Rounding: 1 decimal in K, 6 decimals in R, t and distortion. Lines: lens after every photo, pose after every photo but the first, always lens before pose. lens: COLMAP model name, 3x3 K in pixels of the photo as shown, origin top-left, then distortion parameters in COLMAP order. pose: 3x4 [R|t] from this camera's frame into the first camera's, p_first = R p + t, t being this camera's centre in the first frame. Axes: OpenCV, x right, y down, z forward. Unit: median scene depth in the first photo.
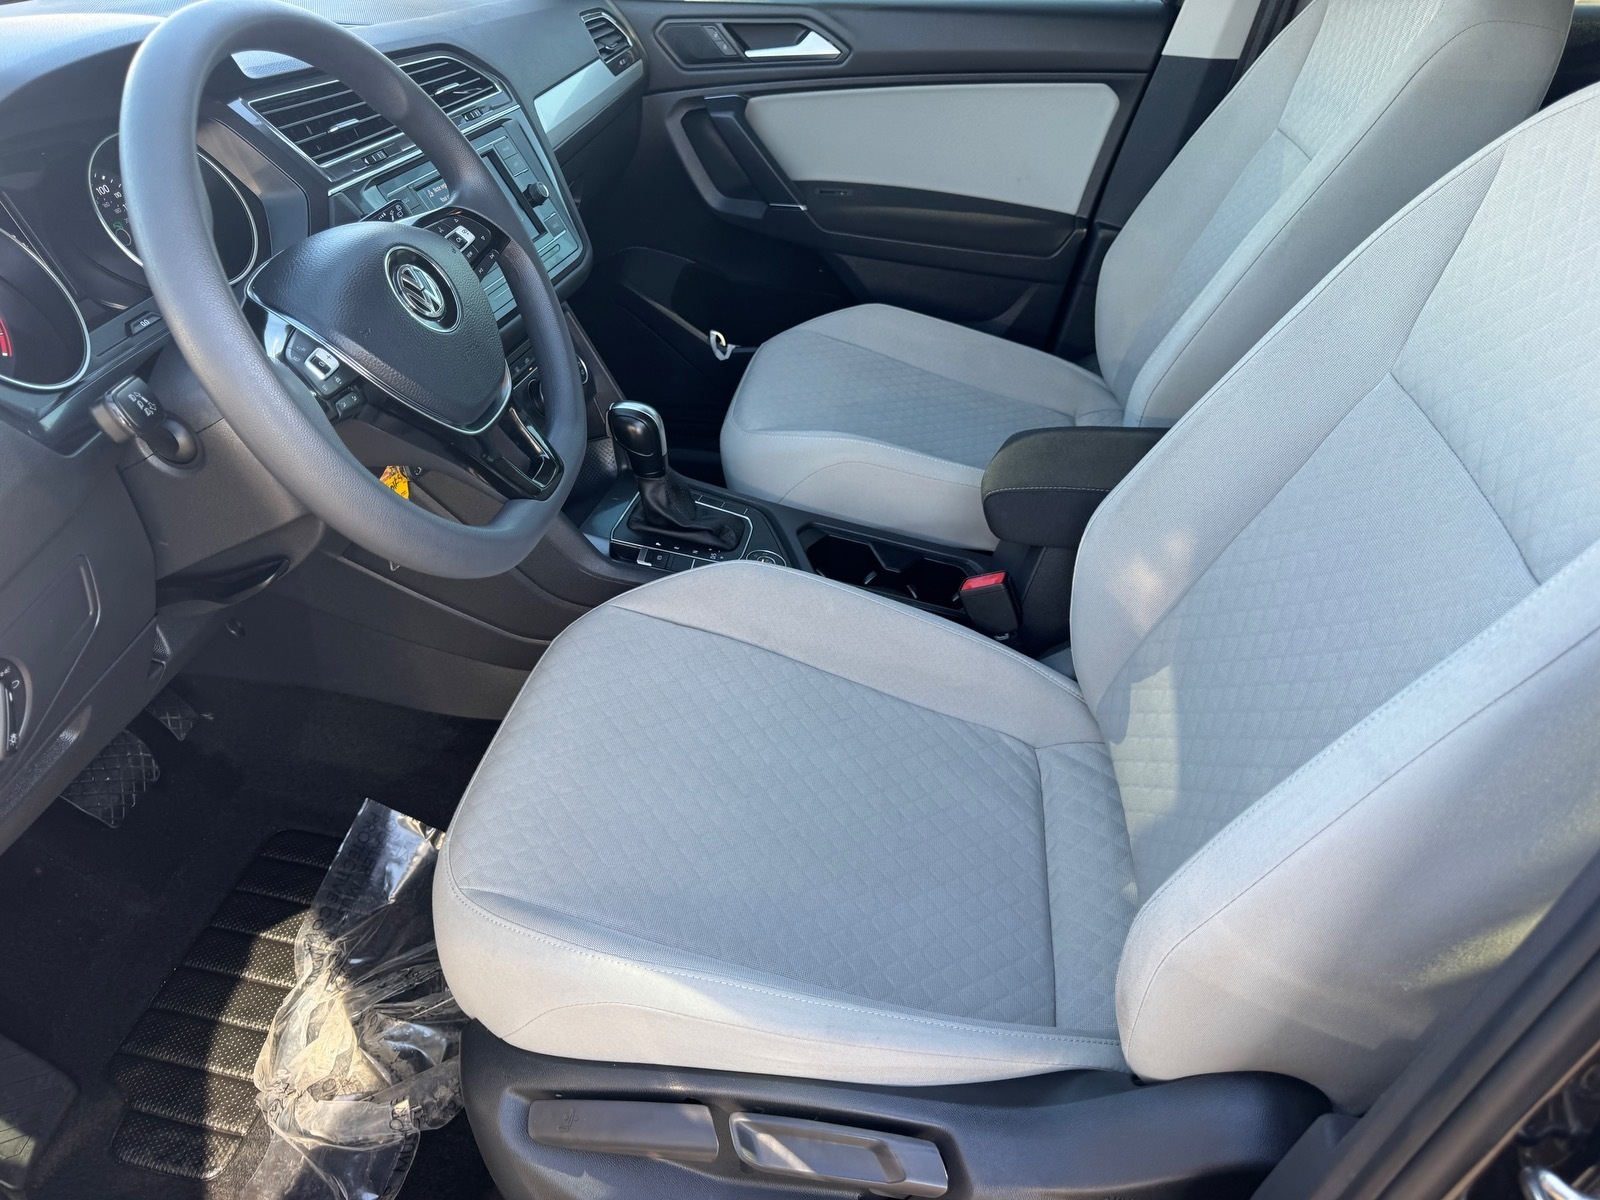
lens RADIAL K [[1148.5, 0, 800.0], [0, 1148.5, 600.0], [0, 0, 1]] dist [0.048026, -0.070738]
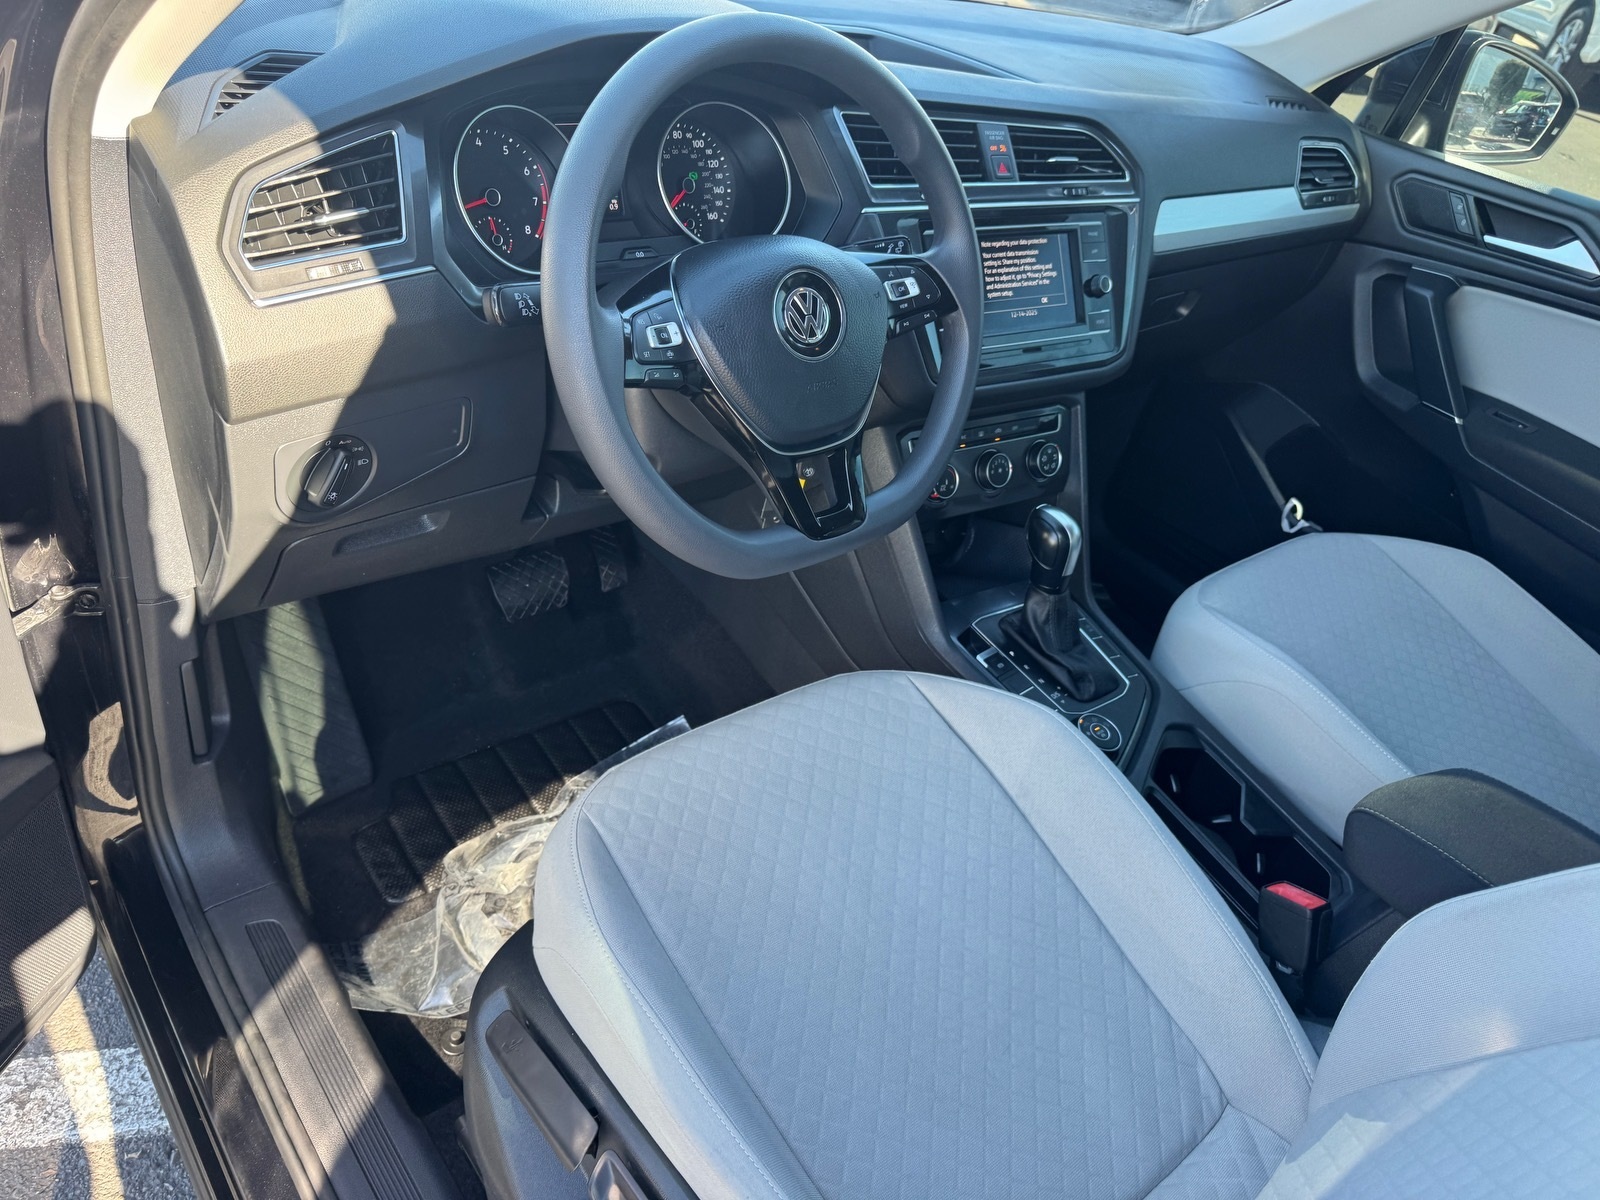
lens RADIAL K [[1148.5, 0, 800.0], [0, 1148.5, 600.0], [0, 0, 1]] dist [0.048026, -0.070738]
pose [[0.716244, 0.488735, -0.498129, 0.201382], [-0.510573, 0.853599, 0.103364, -0.094344], [0.475720, 0.180297, 0.860920, 0.085785]]
